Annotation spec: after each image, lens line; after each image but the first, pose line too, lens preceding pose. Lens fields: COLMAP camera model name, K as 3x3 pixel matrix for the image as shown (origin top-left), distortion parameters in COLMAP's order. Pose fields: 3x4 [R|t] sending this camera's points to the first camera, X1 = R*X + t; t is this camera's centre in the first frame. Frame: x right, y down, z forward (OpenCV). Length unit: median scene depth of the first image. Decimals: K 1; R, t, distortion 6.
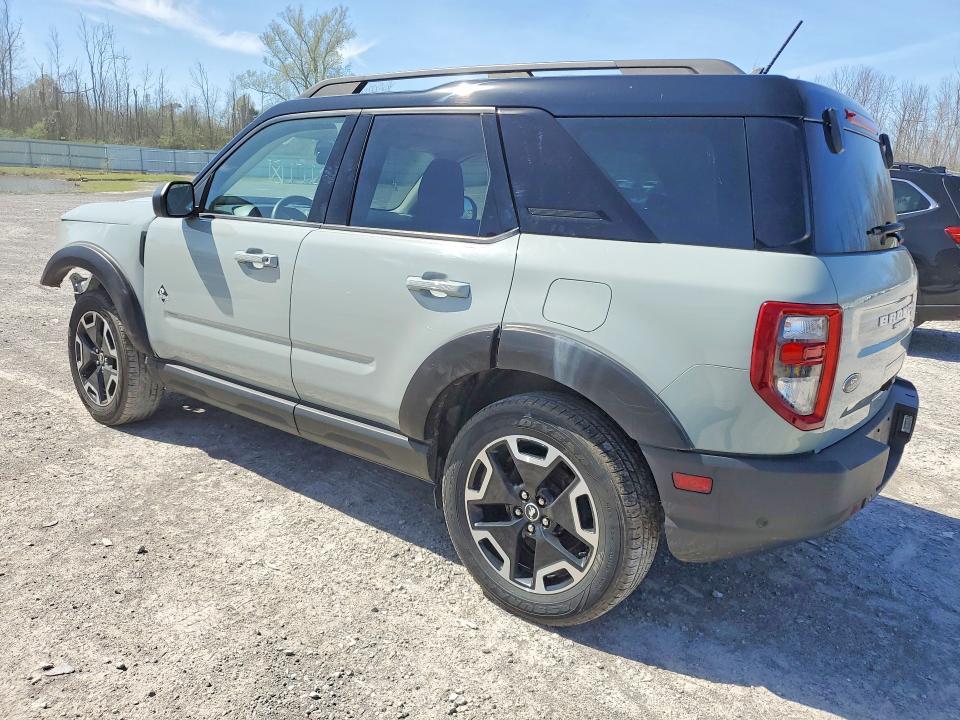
lens RADIAL K [[731.7, 0, 480.0], [0, 731.7, 360.0], [0, 0, 1]] dist [0.013022, 0.001506]
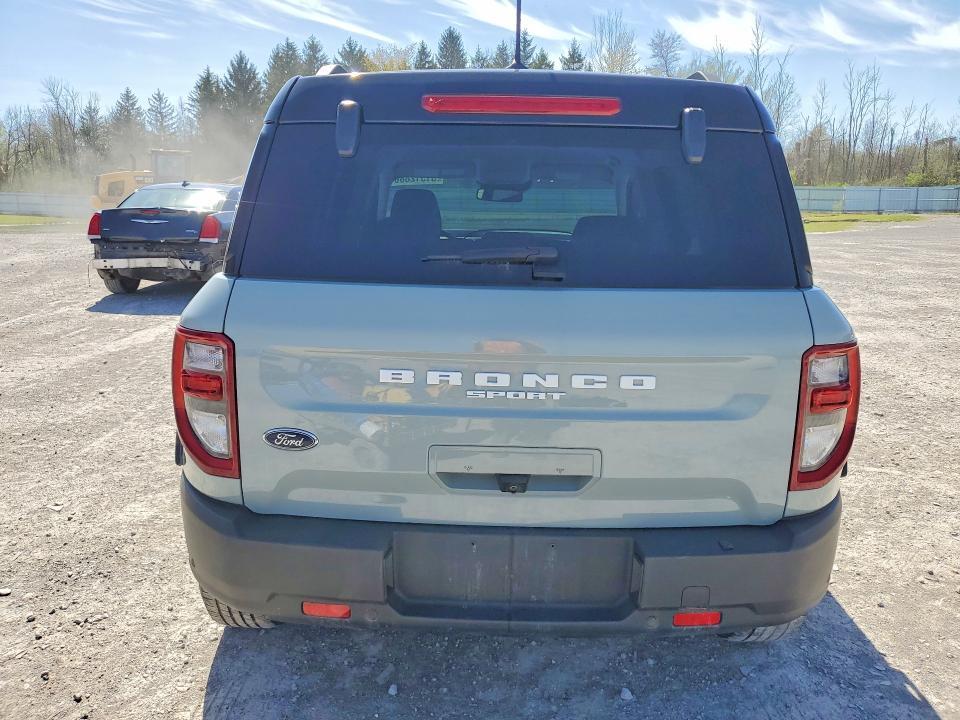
lens RADIAL K [[731.7, 0, 480.0], [0, 731.7, 360.0], [0, 0, 1]] dist [0.013022, 0.001506]
pose [[0.604989, 0.121101, -0.786971, 1.172947], [-0.163200, 0.986242, 0.026305, -0.102020], [0.779329, 0.112520, 0.616429, 0.619983]]
